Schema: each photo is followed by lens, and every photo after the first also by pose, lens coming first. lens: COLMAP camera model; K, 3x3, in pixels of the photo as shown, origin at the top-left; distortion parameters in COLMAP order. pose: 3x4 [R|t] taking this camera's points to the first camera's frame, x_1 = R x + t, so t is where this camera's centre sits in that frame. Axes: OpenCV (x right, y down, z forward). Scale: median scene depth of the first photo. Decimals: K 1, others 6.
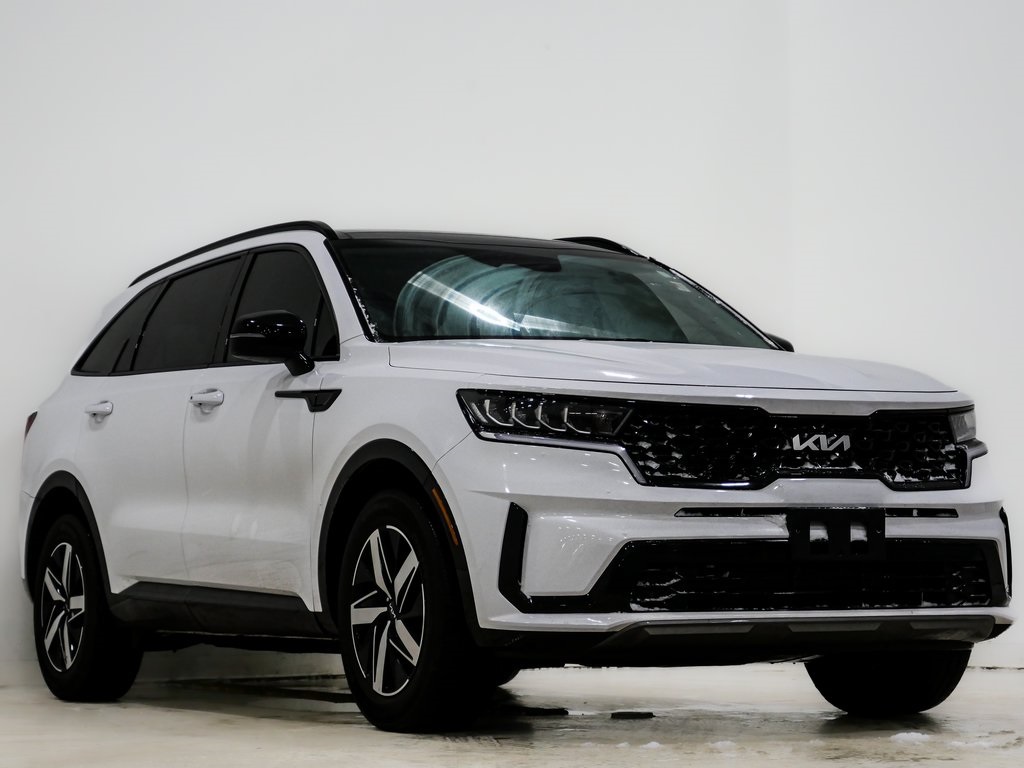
lens RADIAL K [[2695.9, 0, 514.3], [0, 2695.9, 386.3], [0, 0, 1]] dist [0.109622, 0.000000]
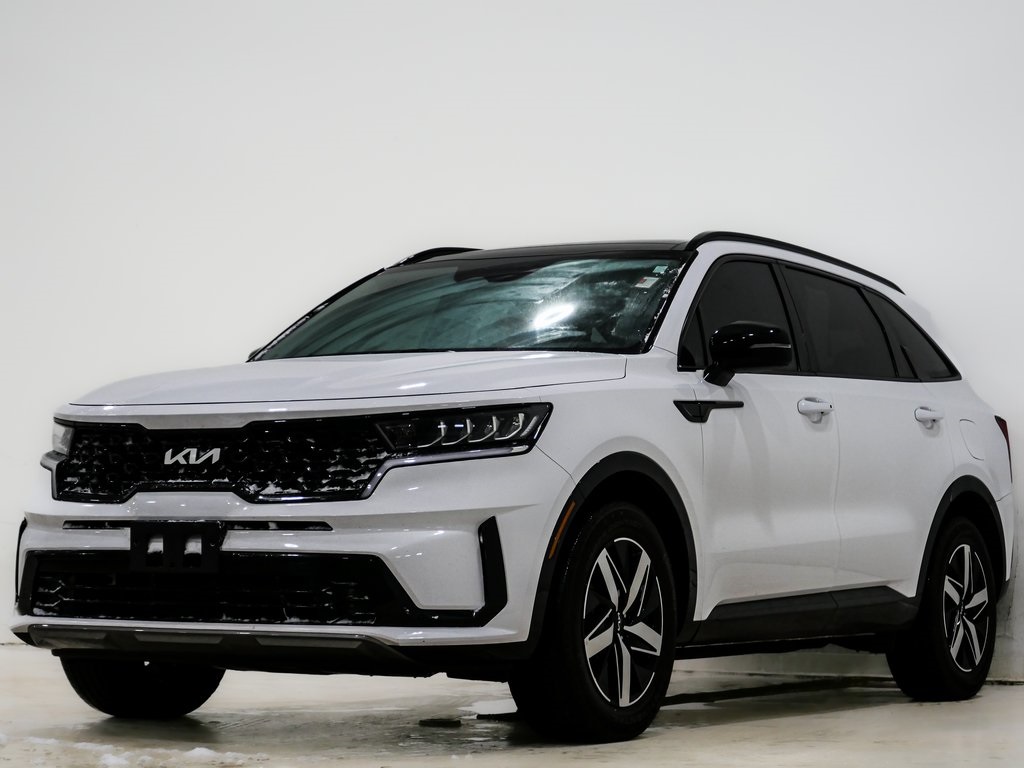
lens RADIAL K [[2690.0, 0, 511.2], [0, 2690.0, 381.8], [0, 0, 1]] dist [-0.148846, 0.000000]
pose [[0.514624, -0.043254, -0.856324, 1.029989], [0.041866, 0.998803, -0.025290, 0.023334], [0.856393, -0.022836, 0.515819, 0.581735]]
